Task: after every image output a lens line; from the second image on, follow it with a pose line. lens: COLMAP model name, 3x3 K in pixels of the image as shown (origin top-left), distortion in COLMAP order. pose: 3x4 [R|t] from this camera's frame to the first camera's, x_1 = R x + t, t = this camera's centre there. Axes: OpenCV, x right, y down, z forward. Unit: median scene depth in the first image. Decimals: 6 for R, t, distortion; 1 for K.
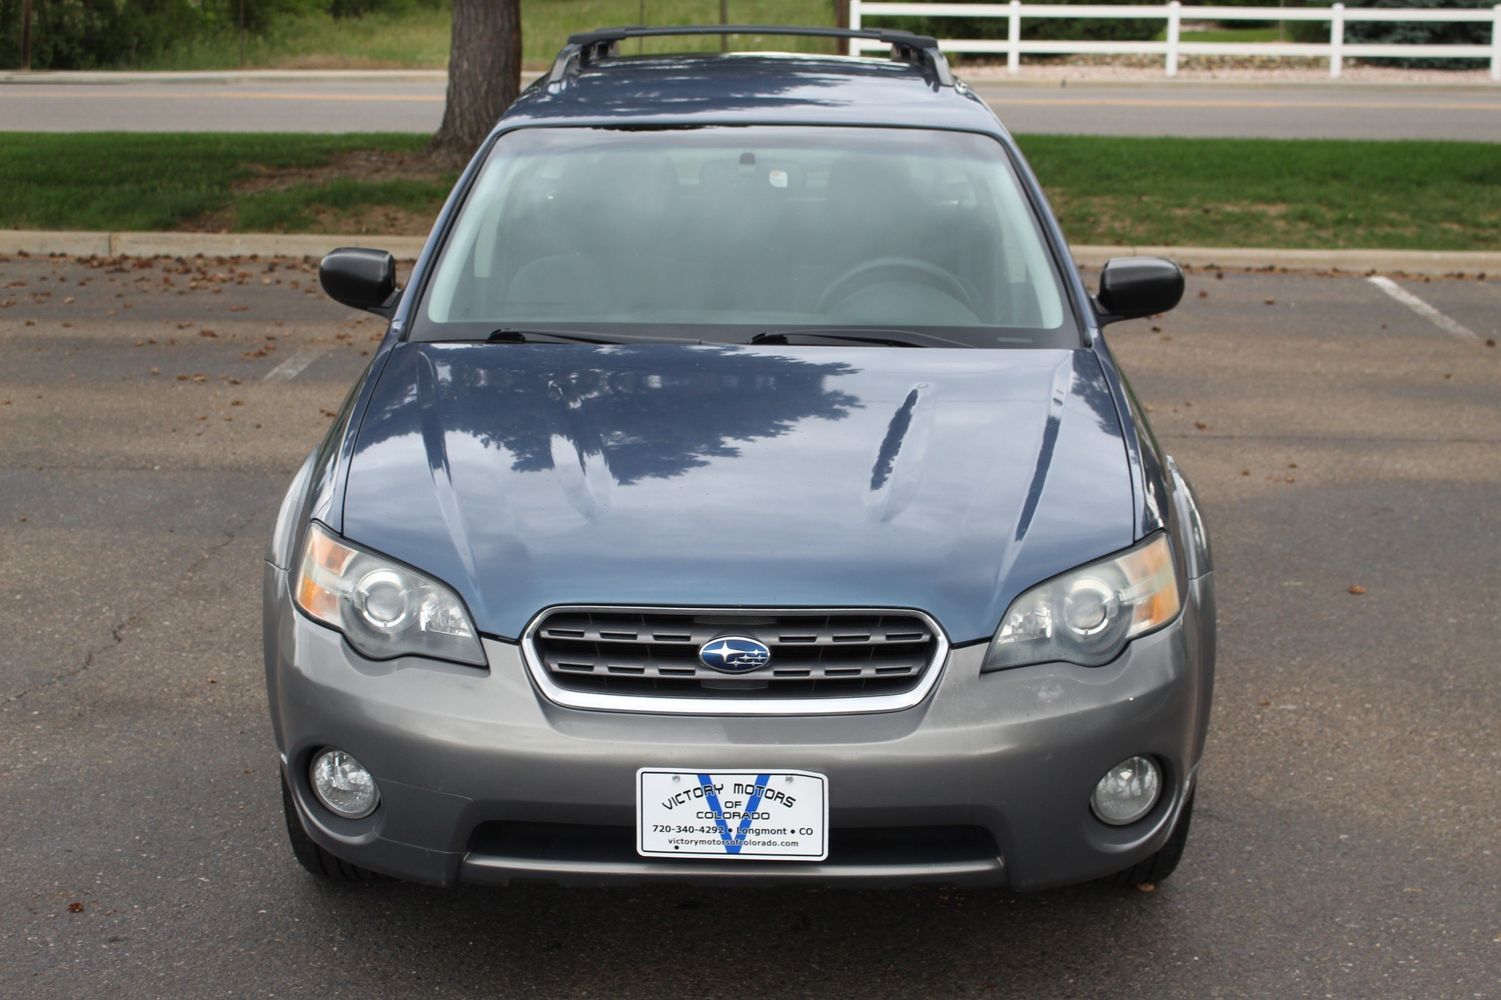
lens RADIAL K [[2630.6, 0, 750.5], [0, 2630.6, 500.0], [0, 0, 1]] dist [-0.019441, 0.094108]
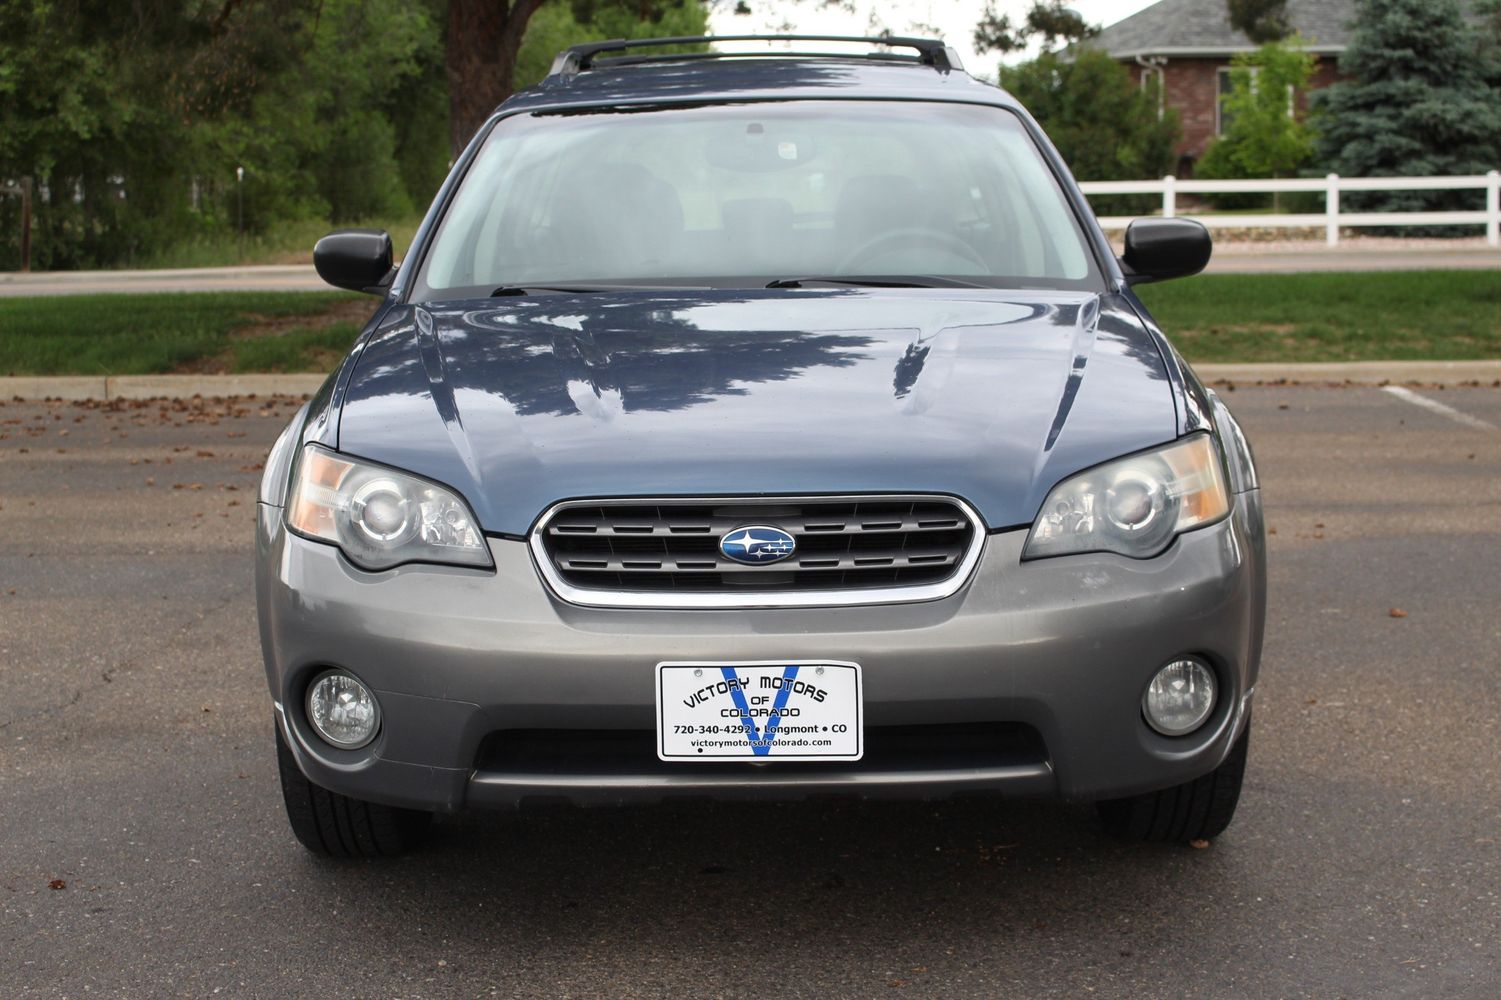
lens RADIAL K [[2630.6, 0, 750.5], [0, 2630.6, 500.0], [0, 0, 1]] dist [-0.019441, 0.094108]
pose [[0.999719, -0.023686, -0.000211, -0.005429], [0.023571, 0.995683, -0.089782, 0.086200], [0.002337, 0.089751, 0.995961, 0.045270]]
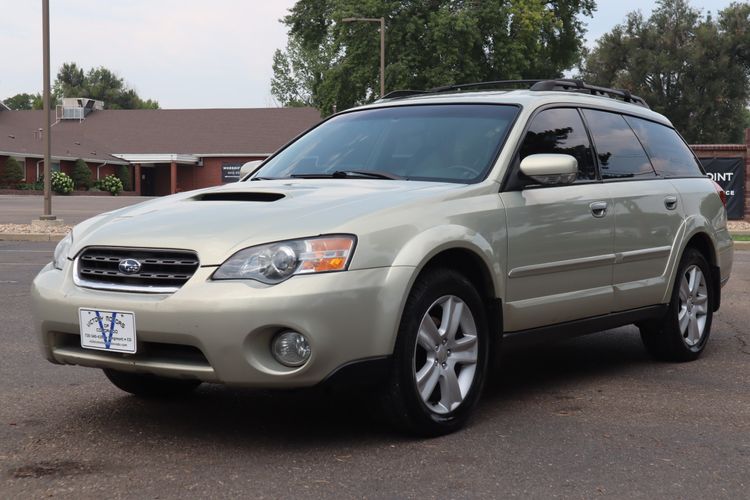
lens RADIAL K [[1314.4, 0, 375.0], [0, 1314.4, 250.0], [0, 0, 1]] dist [-0.019441, 0.094108]
pose [[0.810648, 0.022518, -0.585100, 0.580397], [-0.125462, 0.982732, -0.136004, 0.119465], [0.571934, 0.183660, 0.799475, 0.128999]]
